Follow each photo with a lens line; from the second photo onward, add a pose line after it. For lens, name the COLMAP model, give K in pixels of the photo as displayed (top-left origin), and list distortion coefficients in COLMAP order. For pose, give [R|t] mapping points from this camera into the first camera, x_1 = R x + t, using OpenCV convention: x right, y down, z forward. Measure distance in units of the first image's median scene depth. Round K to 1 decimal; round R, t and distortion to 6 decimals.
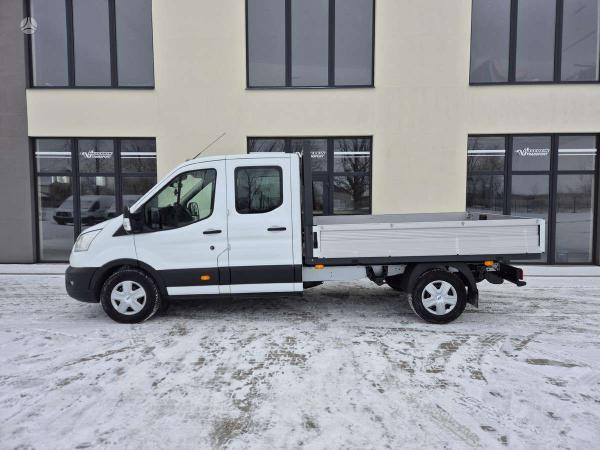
lens RADIAL K [[423.7, 0, 316.3], [0, 423.7, 218.5], [0, 0, 1]] dist [0.071763, -0.062618]
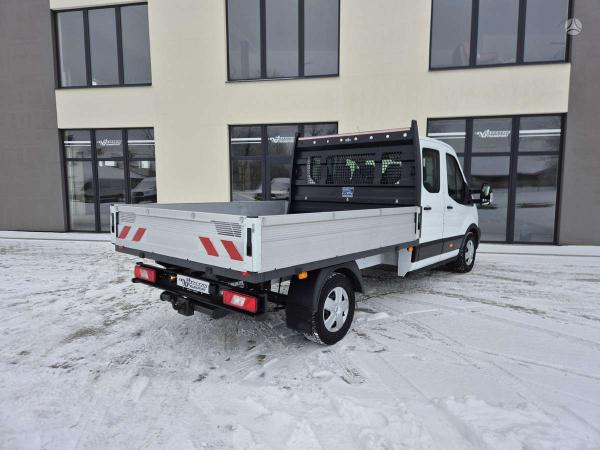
lens RADIAL K [[423.7, 0, 297.2], [0, 423.7, 217.7], [0, 0, 1]] dist [0.071763, -0.062618]
pose [[0.984407, 0.015345, -0.175234, 0.226535], [-0.008074, 0.999079, 0.042131, 0.005579], [0.175719, -0.040059, 0.983625, -0.094882]]
